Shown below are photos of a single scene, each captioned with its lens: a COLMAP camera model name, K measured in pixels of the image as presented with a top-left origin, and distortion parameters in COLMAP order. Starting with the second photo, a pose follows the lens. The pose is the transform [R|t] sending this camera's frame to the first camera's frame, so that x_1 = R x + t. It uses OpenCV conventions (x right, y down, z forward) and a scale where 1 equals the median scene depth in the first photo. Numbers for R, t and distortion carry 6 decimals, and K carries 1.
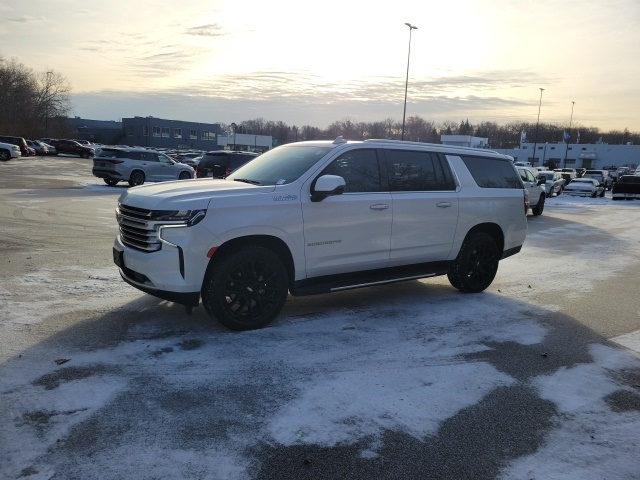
lens RADIAL K [[478.9, 0, 326.0], [0, 478.9, 235.2], [0, 0, 1]] dist [0.059242, -0.044065]
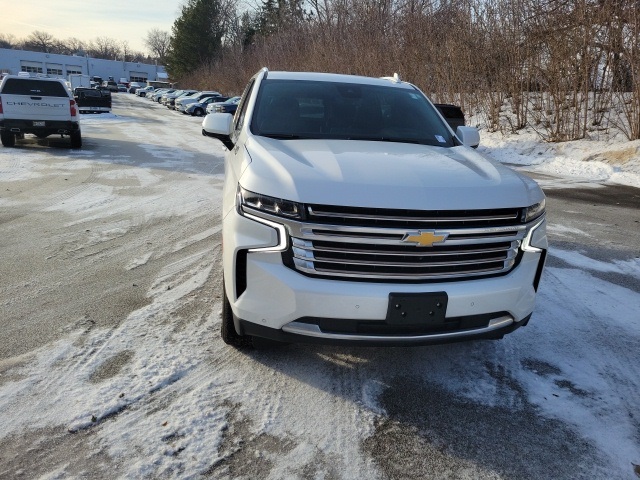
lens RADIAL K [[478.9, 0, 326.6], [0, 478.9, 239.6], [0, 0, 1]] dist [0.059242, -0.044065]
pose [[0.400885, -0.266825, 0.876411, -0.848116], [0.093300, 0.963563, 0.250682, -0.159643], [-0.911365, -0.018725, 0.411173, 0.808764]]
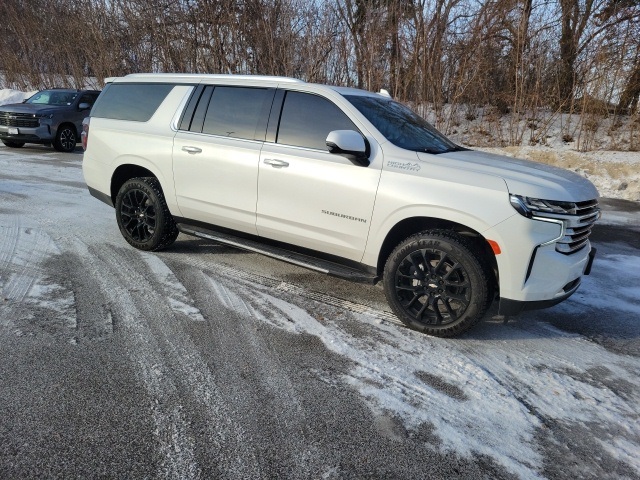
lens RADIAL K [[478.9, 0, 323.6], [0, 478.9, 238.7], [0, 0, 1]] dist [0.059242, -0.044065]
pose [[-0.387729, -0.293438, 0.873819, -0.894482], [0.042820, 0.941219, 0.335071, -0.267260], [-0.920778, 0.167334, -0.352373, 1.579155]]
